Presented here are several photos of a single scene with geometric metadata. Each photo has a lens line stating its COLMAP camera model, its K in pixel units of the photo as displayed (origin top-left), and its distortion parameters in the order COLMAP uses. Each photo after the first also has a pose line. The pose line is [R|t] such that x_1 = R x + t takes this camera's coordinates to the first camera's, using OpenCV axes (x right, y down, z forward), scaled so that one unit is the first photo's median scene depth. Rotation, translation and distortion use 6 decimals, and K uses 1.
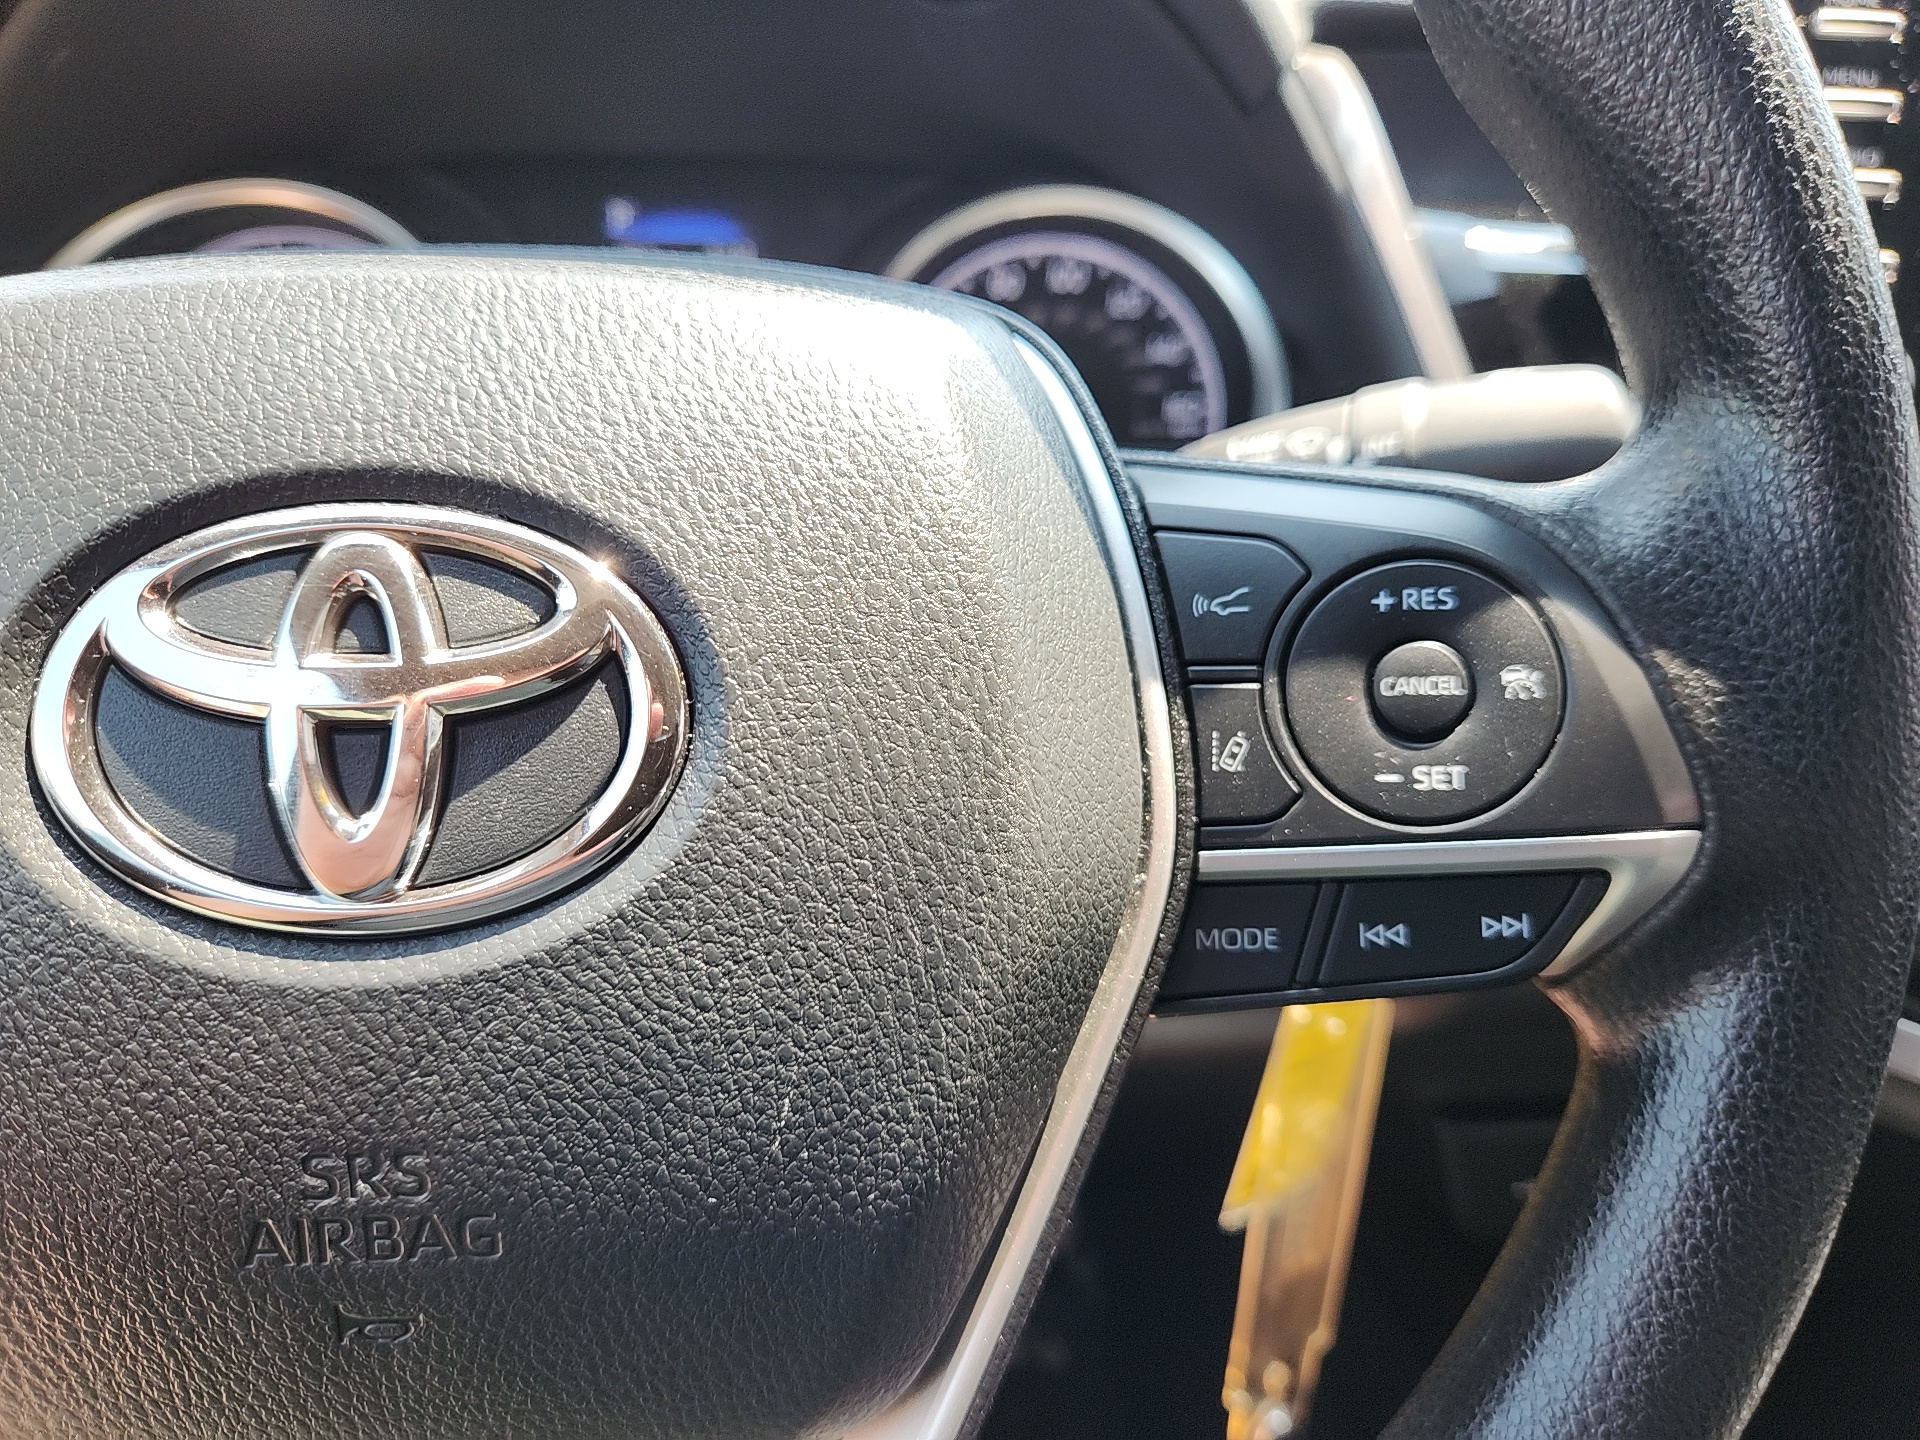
lens RADIAL K [[1350.2, 0, 960.0], [0, 1350.2, 720.0], [0, 0, 1]] dist [0.000872, -0.019278]
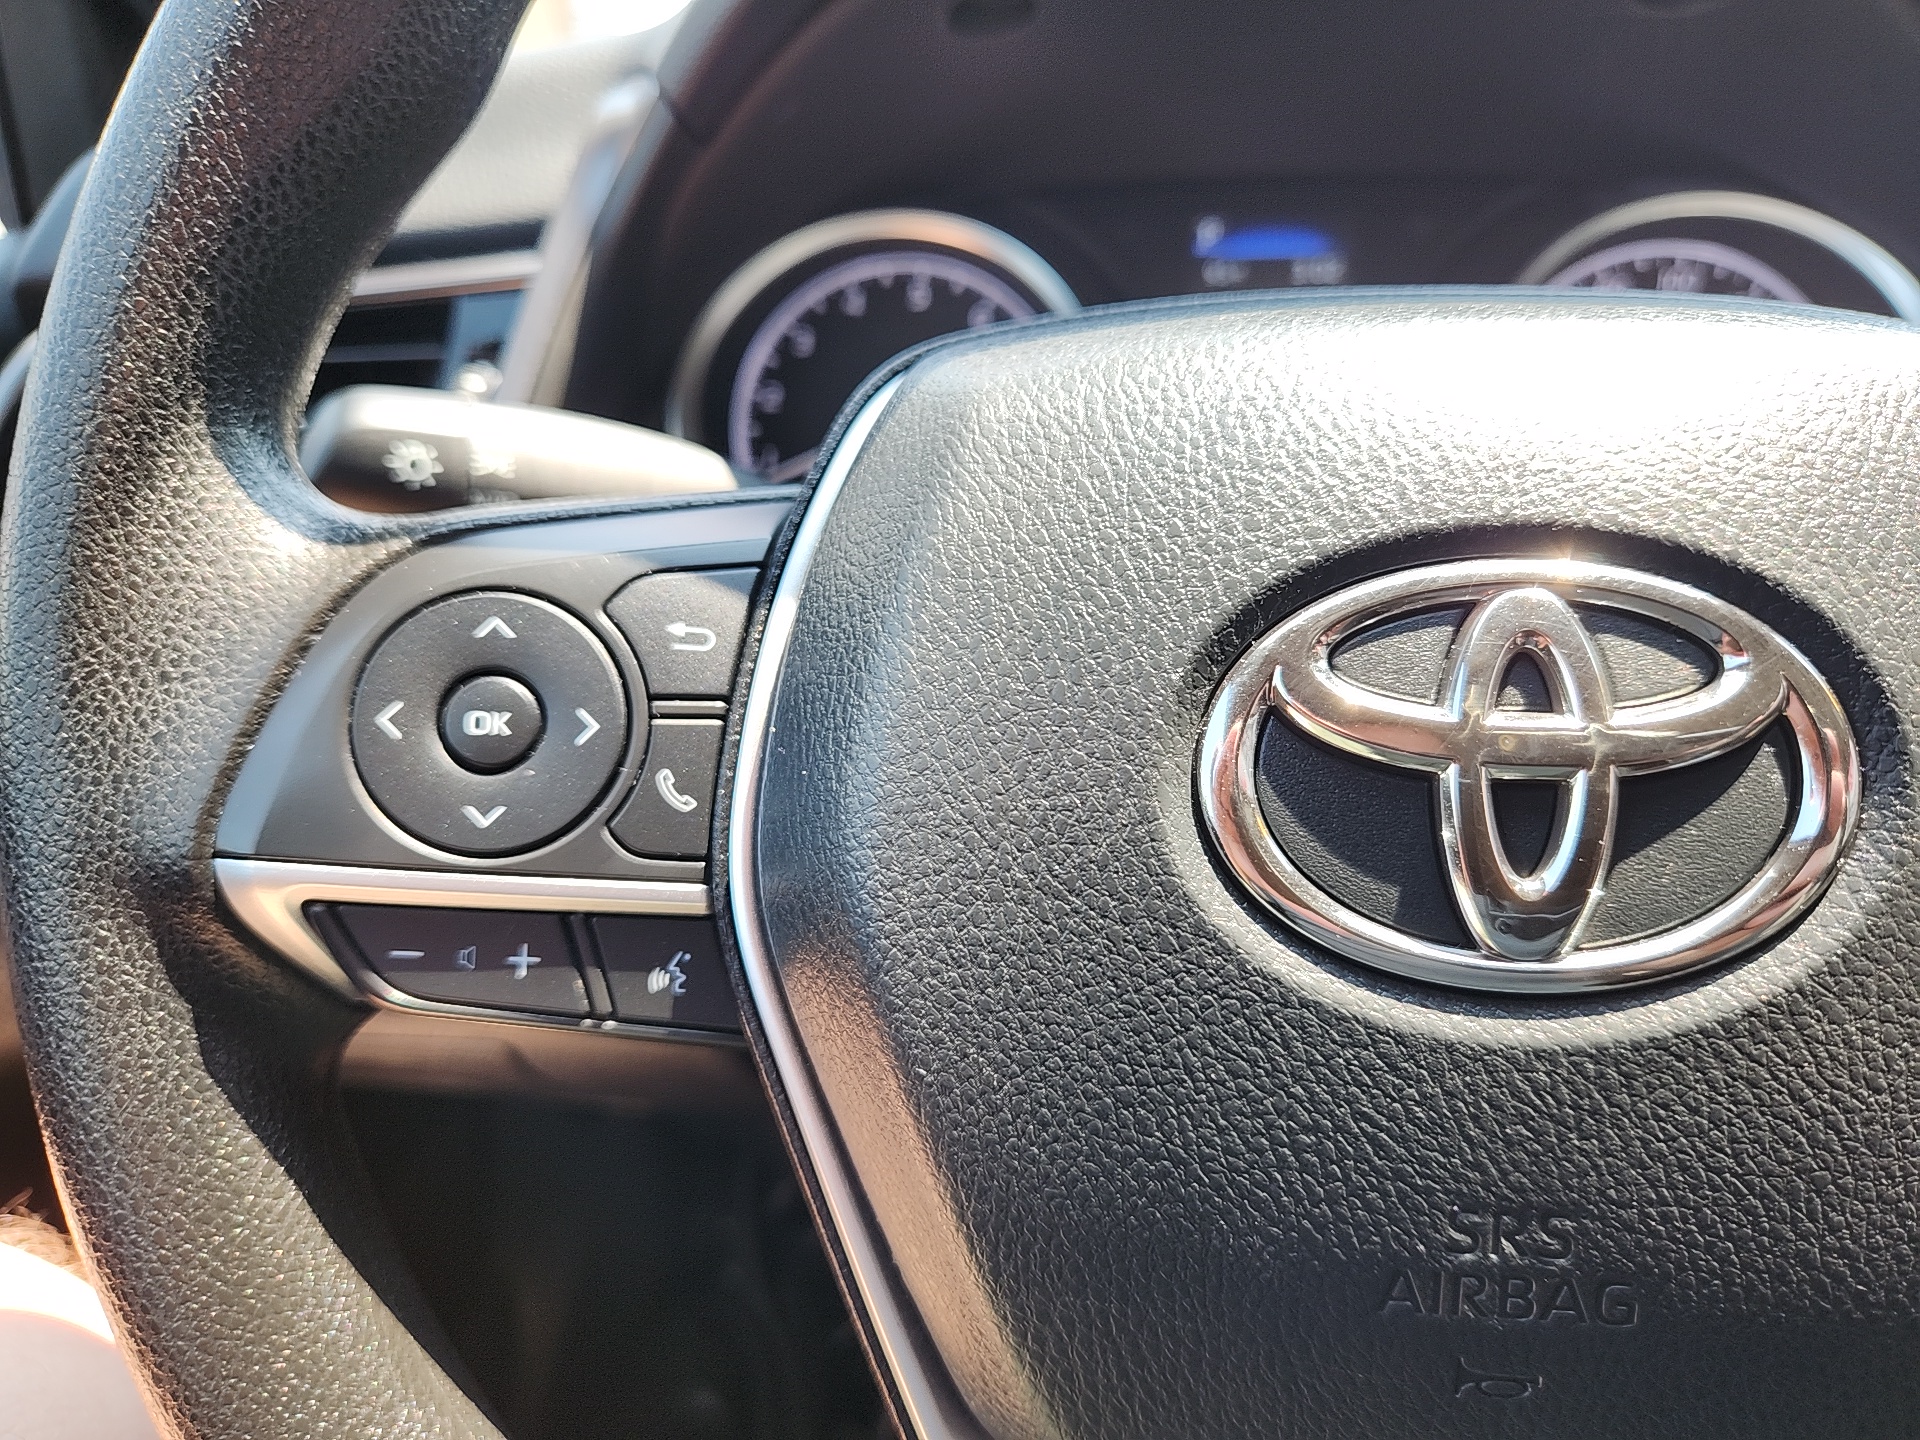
lens RADIAL K [[1350.2, 0, 960.0], [0, 1350.2, 720.0], [0, 0, 1]] dist [0.000872, -0.019278]
pose [[0.984098, 0.029219, -0.175208, -0.678931], [-0.029002, 0.999572, 0.003805, -0.034479], [0.175245, 0.001337, 0.984524, -0.055028]]
